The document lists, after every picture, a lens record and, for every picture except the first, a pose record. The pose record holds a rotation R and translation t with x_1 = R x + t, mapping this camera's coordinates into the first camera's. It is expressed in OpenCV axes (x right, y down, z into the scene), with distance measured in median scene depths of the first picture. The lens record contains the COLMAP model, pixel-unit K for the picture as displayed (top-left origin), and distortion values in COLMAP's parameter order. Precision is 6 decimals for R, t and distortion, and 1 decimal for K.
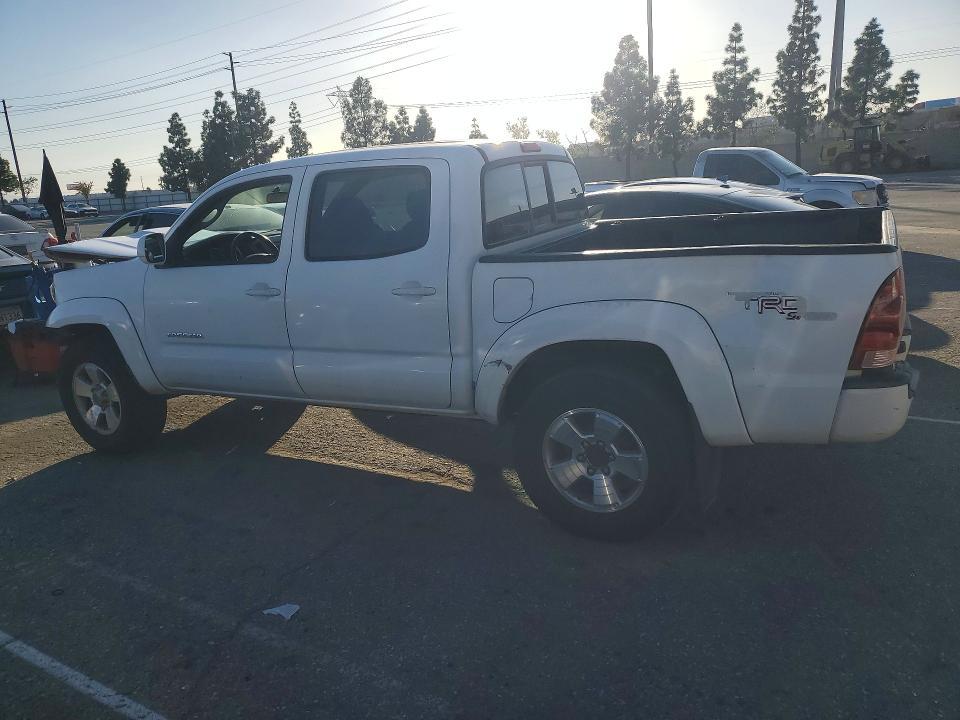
lens RADIAL K [[763.6, 0, 480.4], [0, 763.6, 366.8], [0, 0, 1]] dist [-0.008602, 0.040863]
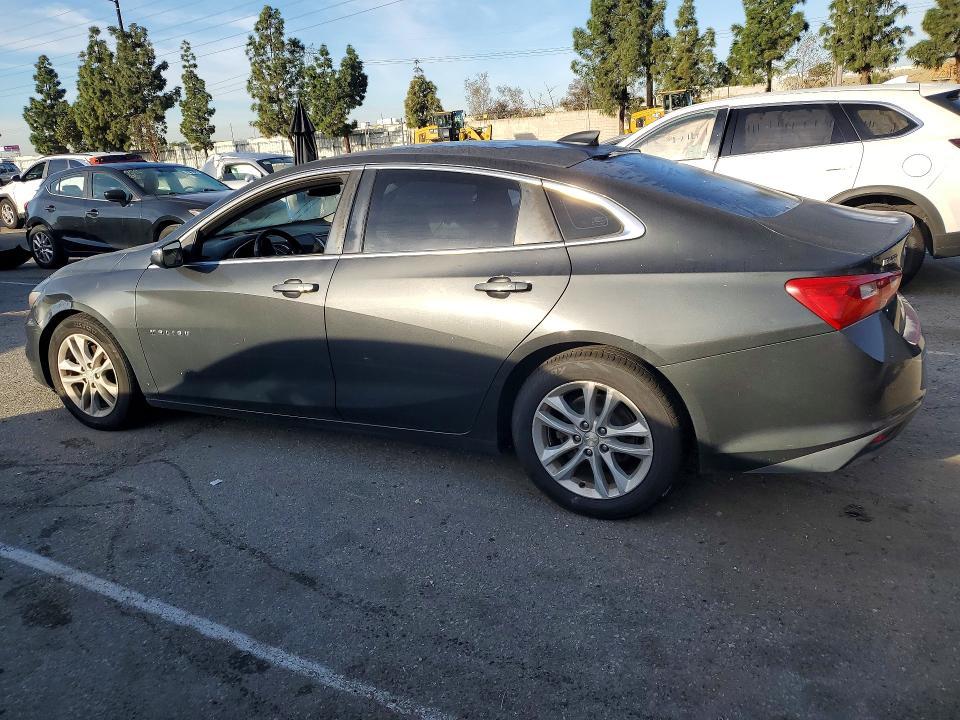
lens RADIAL K [[763.6, 0, 484.8], [0, 763.6, 355.4], [0, 0, 1]] dist [-0.008602, 0.040863]
pose [[0.998519, -0.009991, 0.053483, 0.014822], [0.008600, 0.999620, 0.026182, -0.049439], [-0.053724, -0.025683, 0.998225, 0.222457]]
